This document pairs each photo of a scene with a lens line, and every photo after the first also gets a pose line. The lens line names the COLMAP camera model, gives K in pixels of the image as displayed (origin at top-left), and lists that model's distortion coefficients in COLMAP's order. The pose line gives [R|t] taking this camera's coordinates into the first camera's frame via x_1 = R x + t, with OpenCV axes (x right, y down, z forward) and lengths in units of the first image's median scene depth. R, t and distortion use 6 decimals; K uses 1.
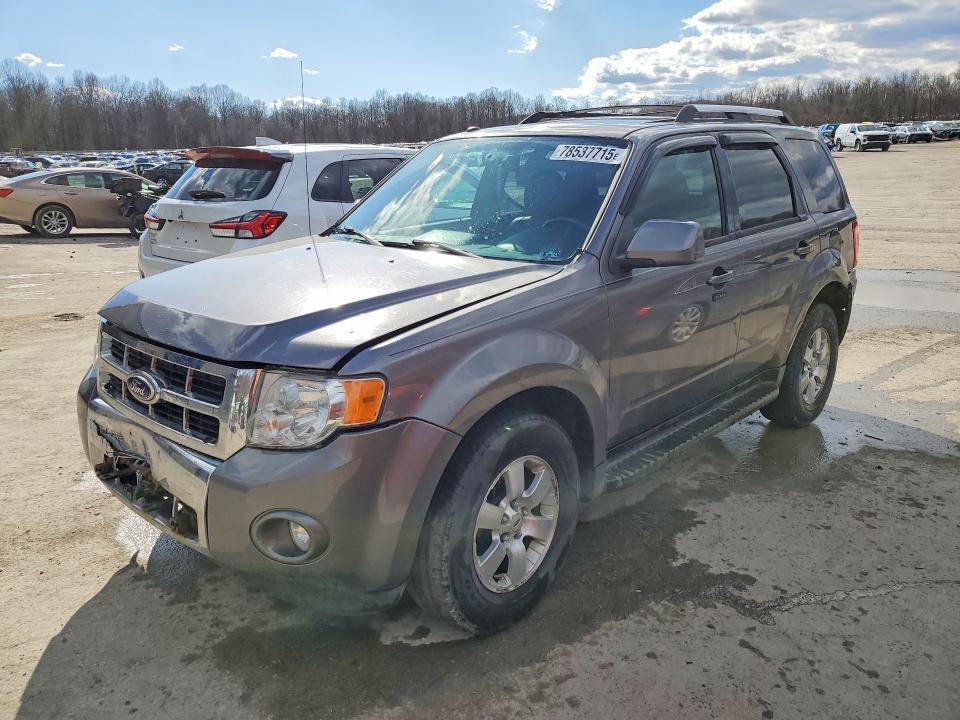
lens RADIAL K [[751.2, 0, 480.0], [0, 751.2, 360.0], [0, 0, 1]] dist [0.052546, 0.003173]
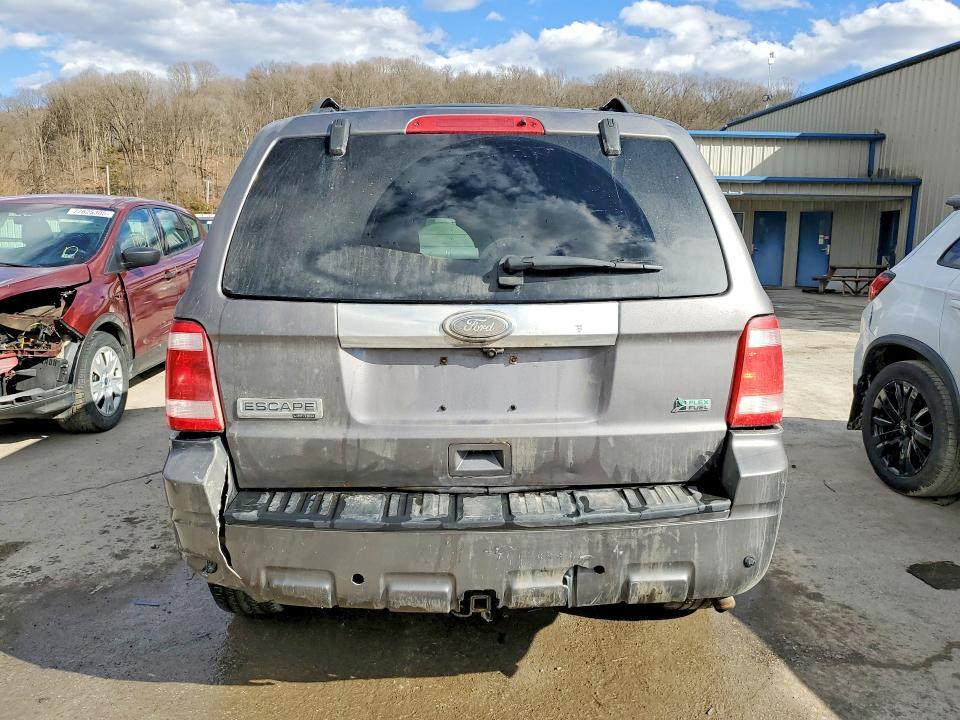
lens RADIAL K [[767.1, 0, 489.6], [0, 767.1, 360.4], [0, 0, 1]] dist [0.013463, -0.000735]
pose [[-0.718050, 0.096456, -0.689275, 0.928314], [-0.206388, 0.916296, 0.343228, -0.483861], [0.664686, 0.388714, -0.638039, 1.929123]]
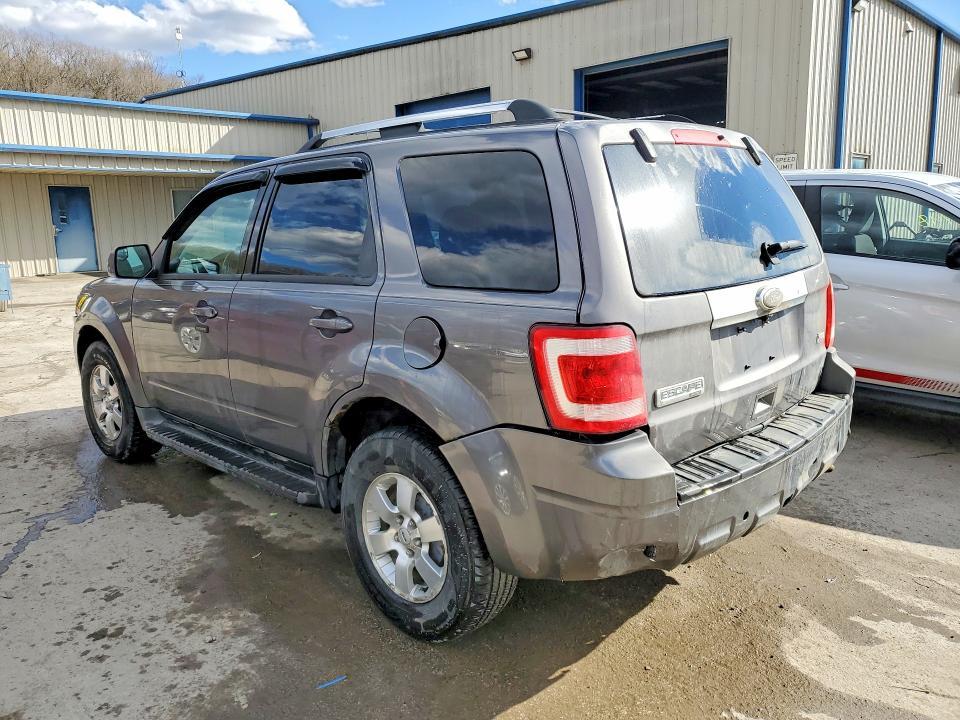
lens RADIAL K [[751.2, 0, 480.0], [0, 751.2, 360.0], [0, 0, 1]] dist [0.052546, 0.003173]
pose [[-0.044049, 0.191177, -0.980567, 1.266869], [-0.251311, 0.947836, 0.196085, -0.326979], [0.966904, 0.255065, 0.006294, 1.298994]]
